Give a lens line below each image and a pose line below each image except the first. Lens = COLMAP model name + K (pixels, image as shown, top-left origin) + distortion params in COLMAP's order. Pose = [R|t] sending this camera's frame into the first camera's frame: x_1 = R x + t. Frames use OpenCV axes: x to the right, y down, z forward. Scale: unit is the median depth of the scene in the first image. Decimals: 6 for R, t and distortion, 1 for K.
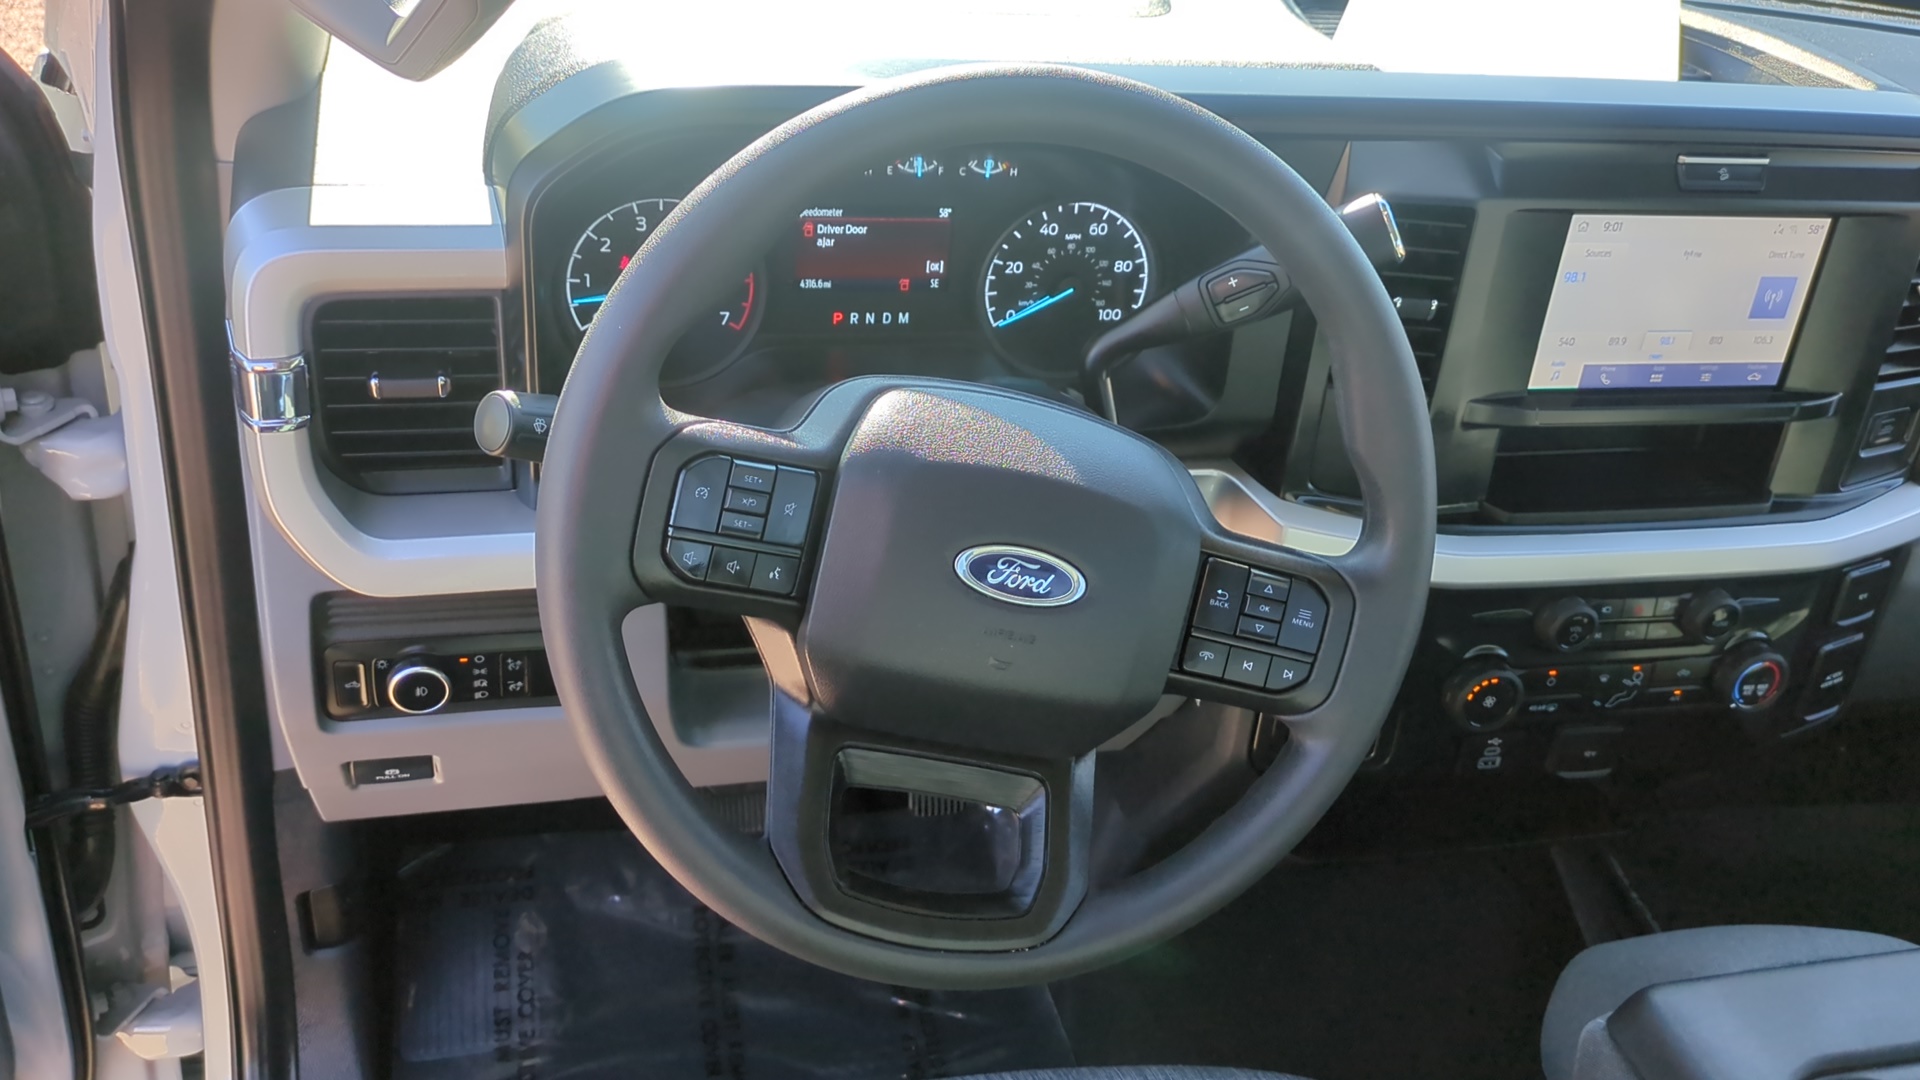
lens RADIAL K [[1644.1, 0, 957.6], [0, 1644.1, 533.9], [0, 0, 1]] dist [0.045208, -0.068607]
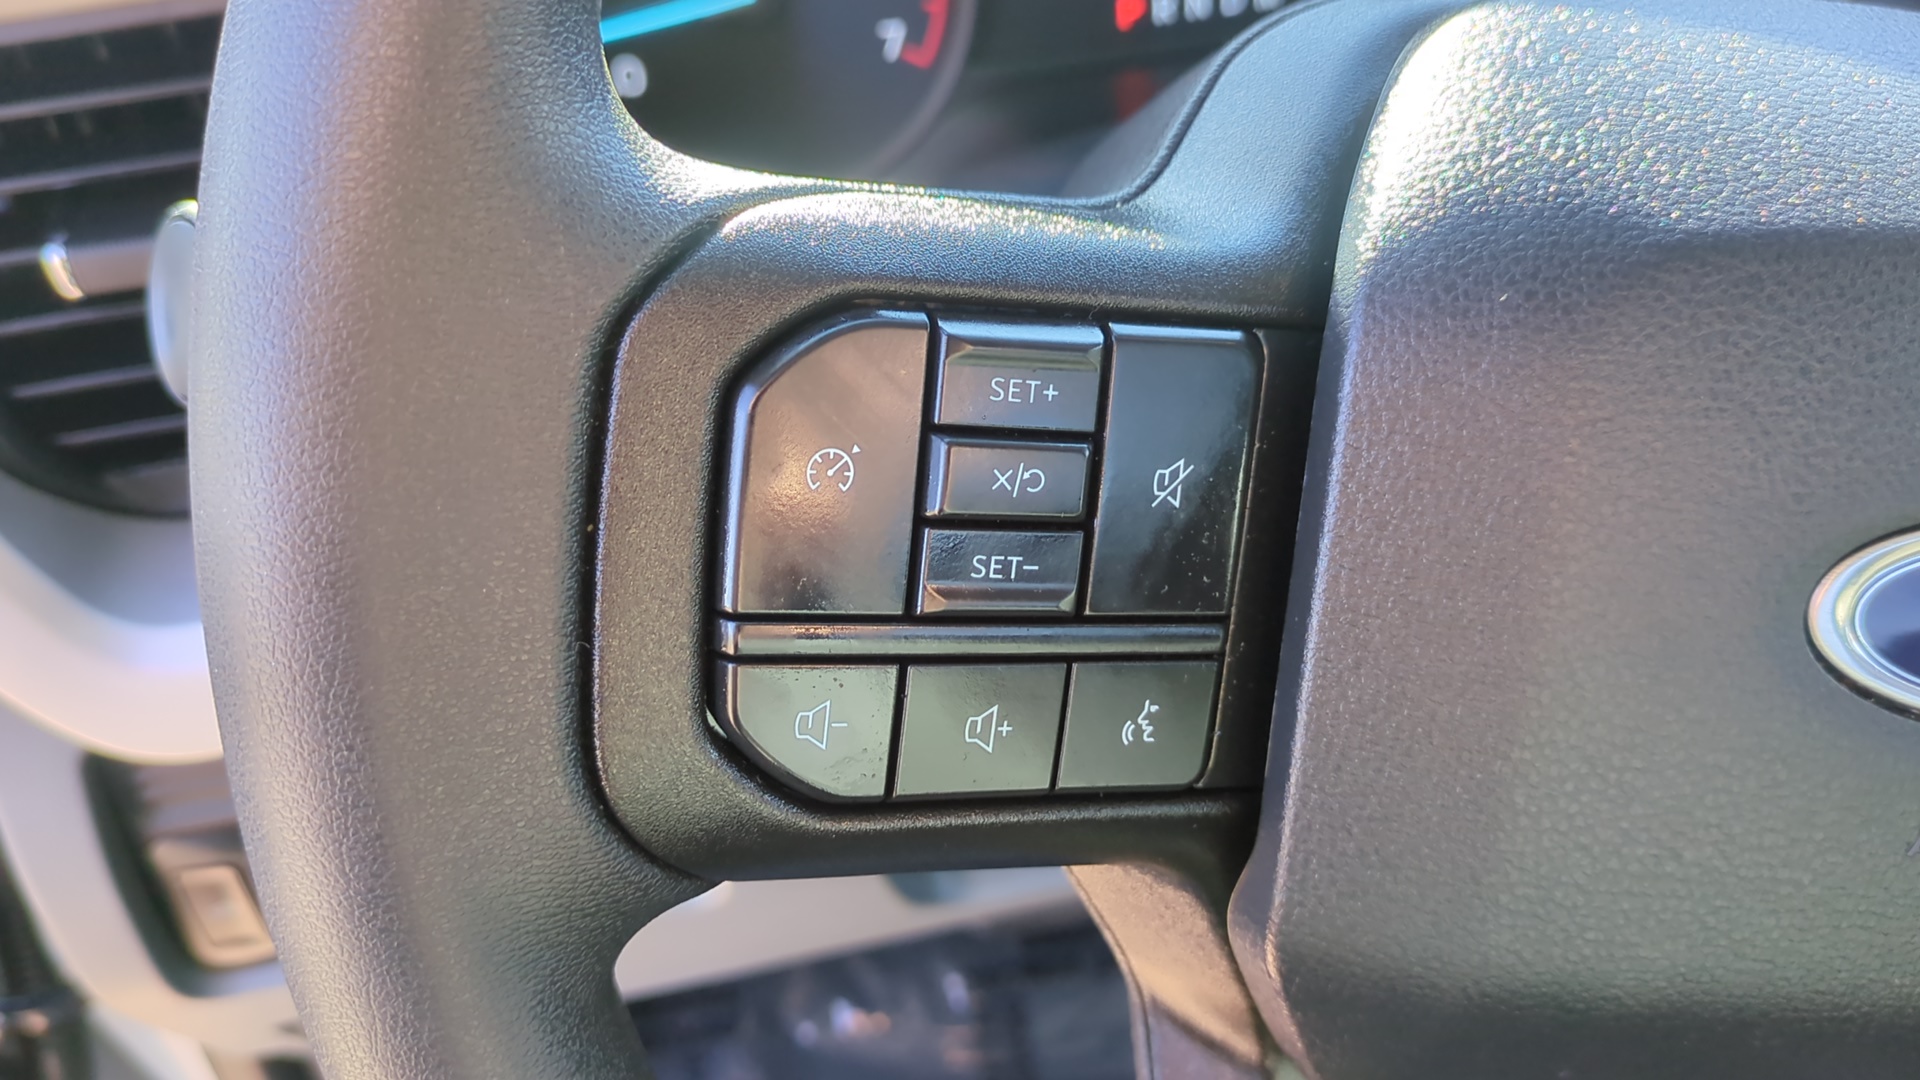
lens RADIAL K [[1644.1, 0, 957.5], [0, 1644.1, 540.1], [0, 0, 1]] dist [0.045208, -0.068607]
pose [[0.984887, -0.108673, -0.134865, -0.071849], [0.118117, 0.990929, 0.064098, -0.019254], [0.126676, -0.079059, 0.988789, 0.521016]]
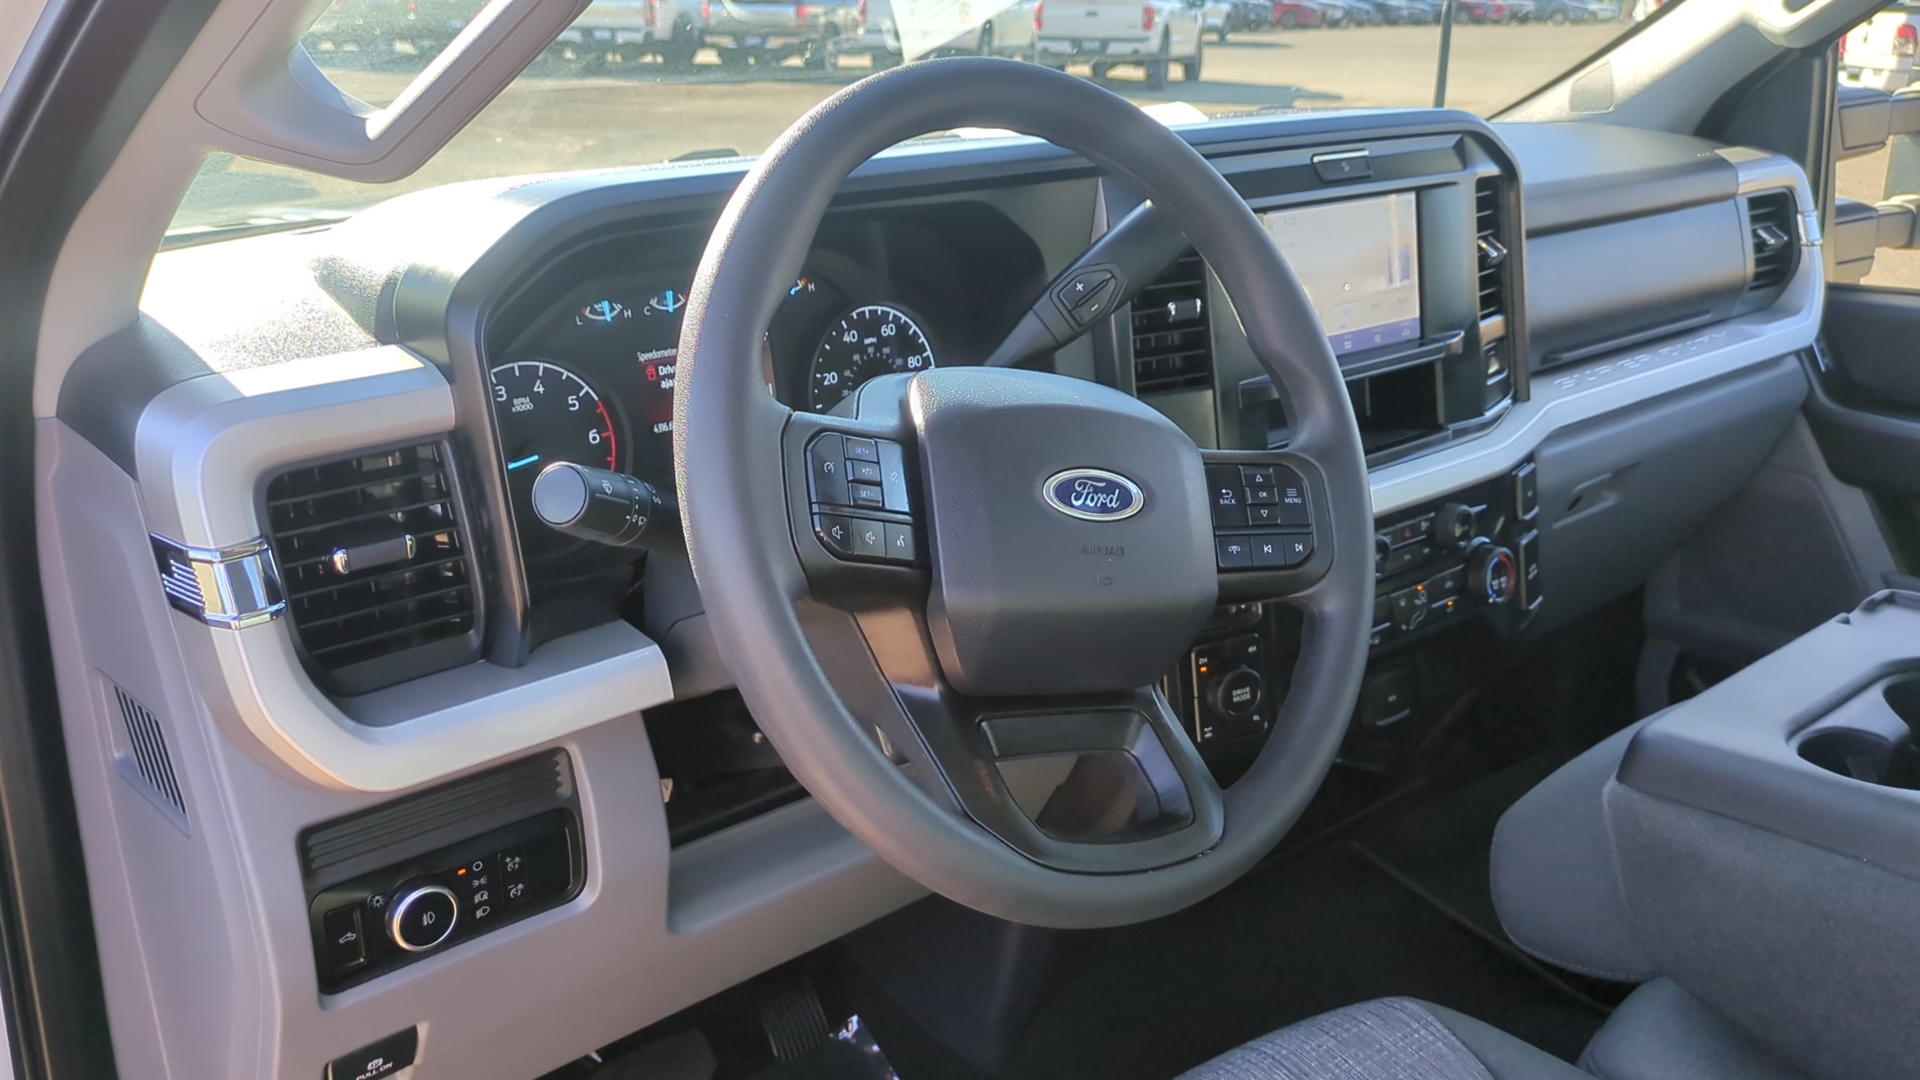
lens RADIAL K [[1644.1, 0, 966.4], [0, 1644.1, 547.4], [0, 0, 1]] dist [0.045208, -0.068607]
pose [[0.882134, -0.265215, 0.389230, -0.335791], [0.353077, 0.919311, -0.173795, 0.155551], [-0.311730, 0.290738, 0.904597, 0.051617]]
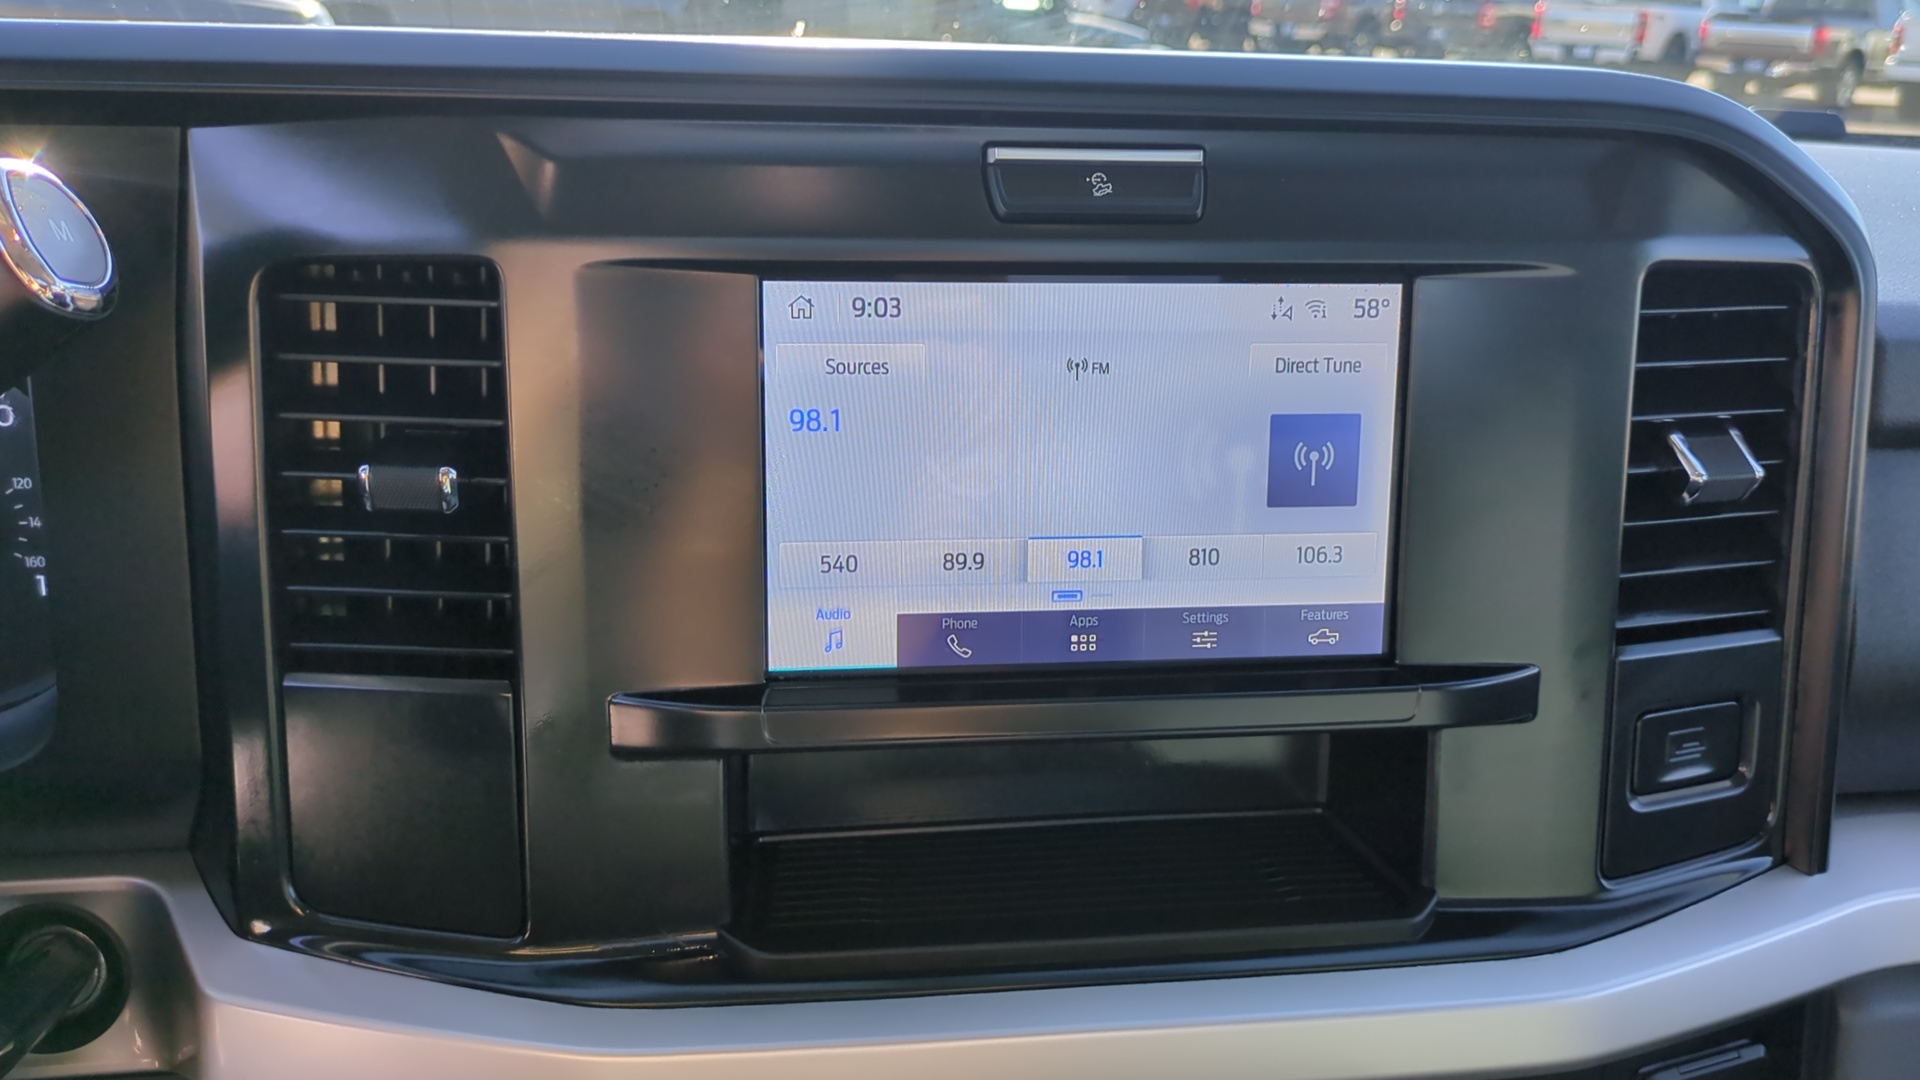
lens RADIAL K [[1644.1, 0, 968.8], [0, 1644.1, 540.2], [0, 0, 1]] dist [0.045208, -0.068607]
pose [[0.991453, -0.059189, -0.116263, 0.462305], [0.023501, 0.957612, -0.287102, 0.010449], [0.128328, 0.281916, 0.950818, 0.568535]]
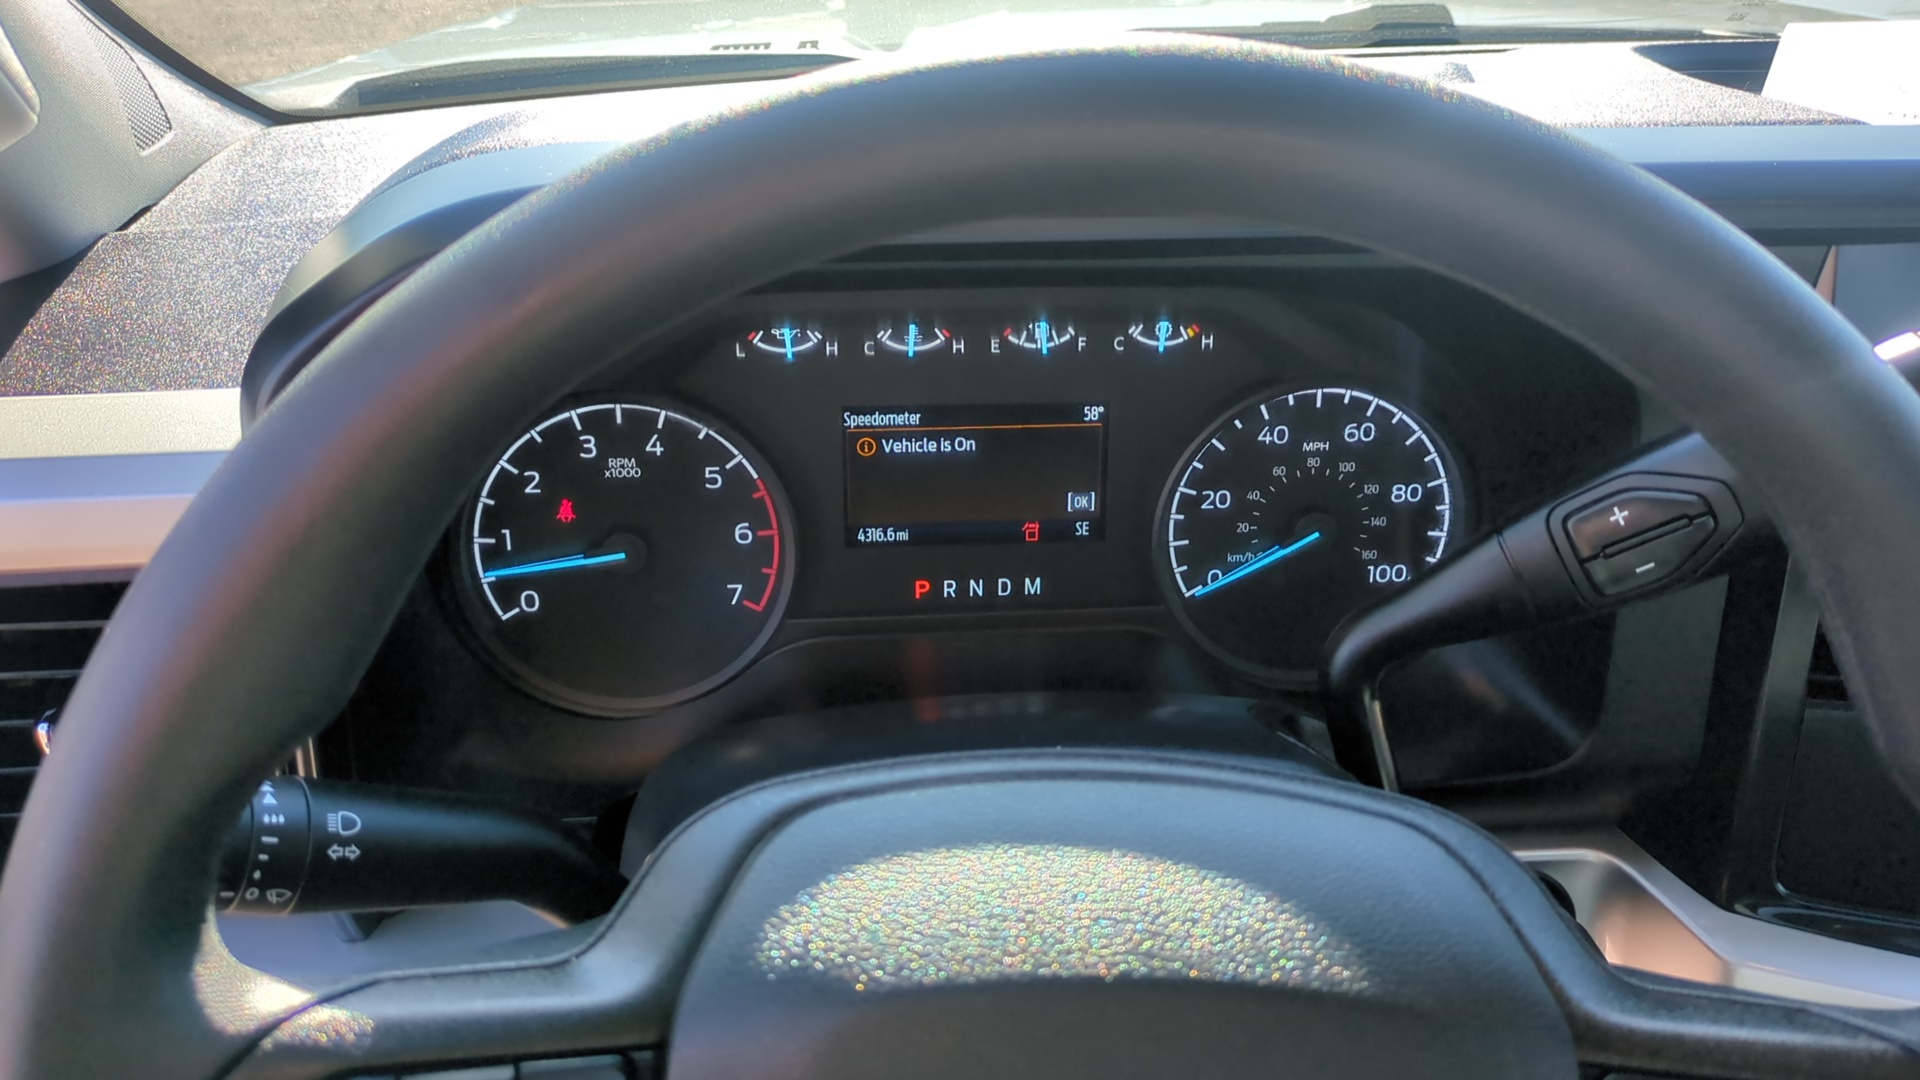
lens RADIAL K [[1644.1, 0, 958.7], [0, 1644.1, 520.6], [0, 0, 1]] dist [0.045208, -0.068607]
pose [[0.982493, -0.024667, -0.184659, 0.053916], [-0.003442, 0.988622, -0.150380, -0.065308], [0.186267, 0.148383, 0.971230, 0.410826]]
